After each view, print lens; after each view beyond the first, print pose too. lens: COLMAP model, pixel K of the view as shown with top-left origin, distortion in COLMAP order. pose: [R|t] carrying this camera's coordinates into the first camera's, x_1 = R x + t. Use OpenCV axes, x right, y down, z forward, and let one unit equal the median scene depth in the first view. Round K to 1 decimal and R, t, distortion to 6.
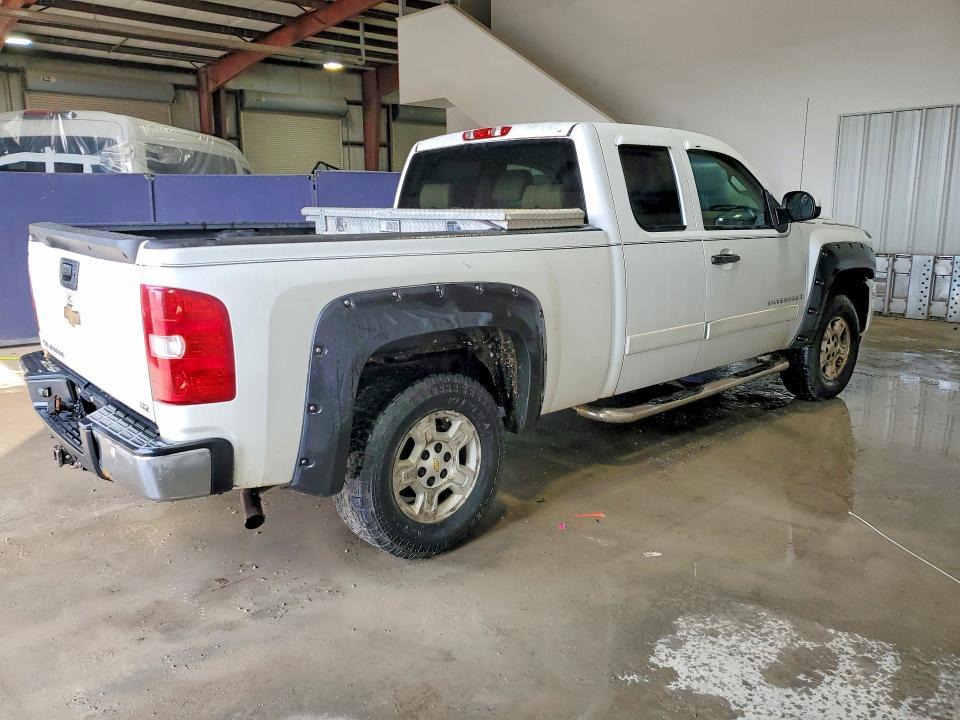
lens RADIAL K [[746.6, 0, 480.0], [0, 746.6, 360.0], [0, 0, 1]] dist [-0.003887, -0.002902]
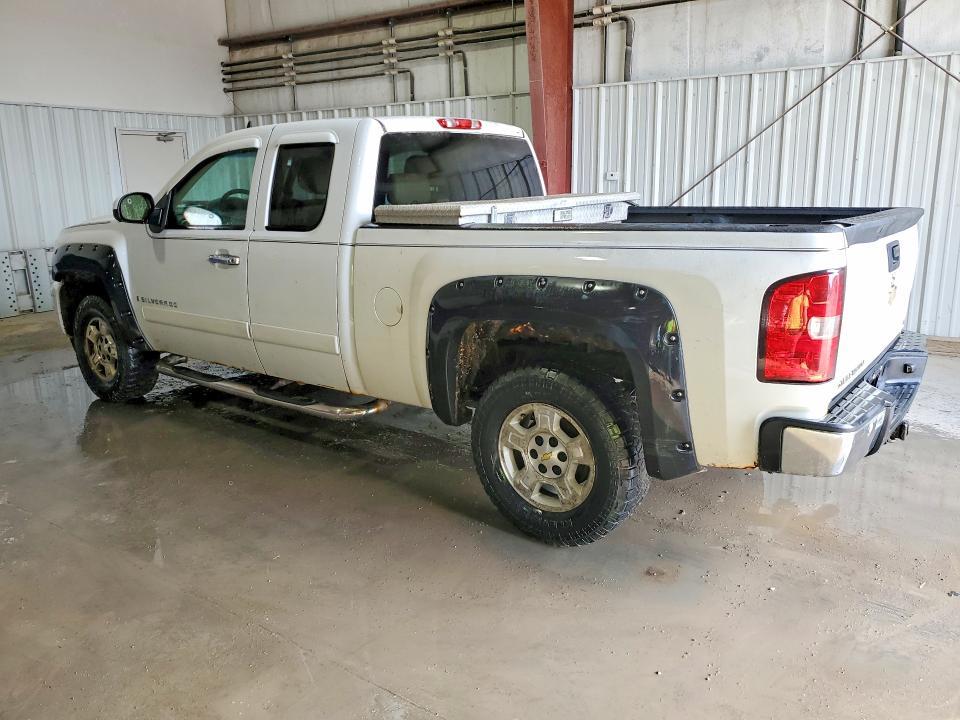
lens RADIAL K [[746.6, 0, 480.0], [0, 746.6, 360.0], [0, 0, 1]] dist [-0.003887, -0.002902]
pose [[-0.218478, -0.203918, 0.954298, -1.041789], [0.202725, 0.947103, 0.248793, -0.256337], [-0.954552, 0.247816, -0.165582, 1.263305]]
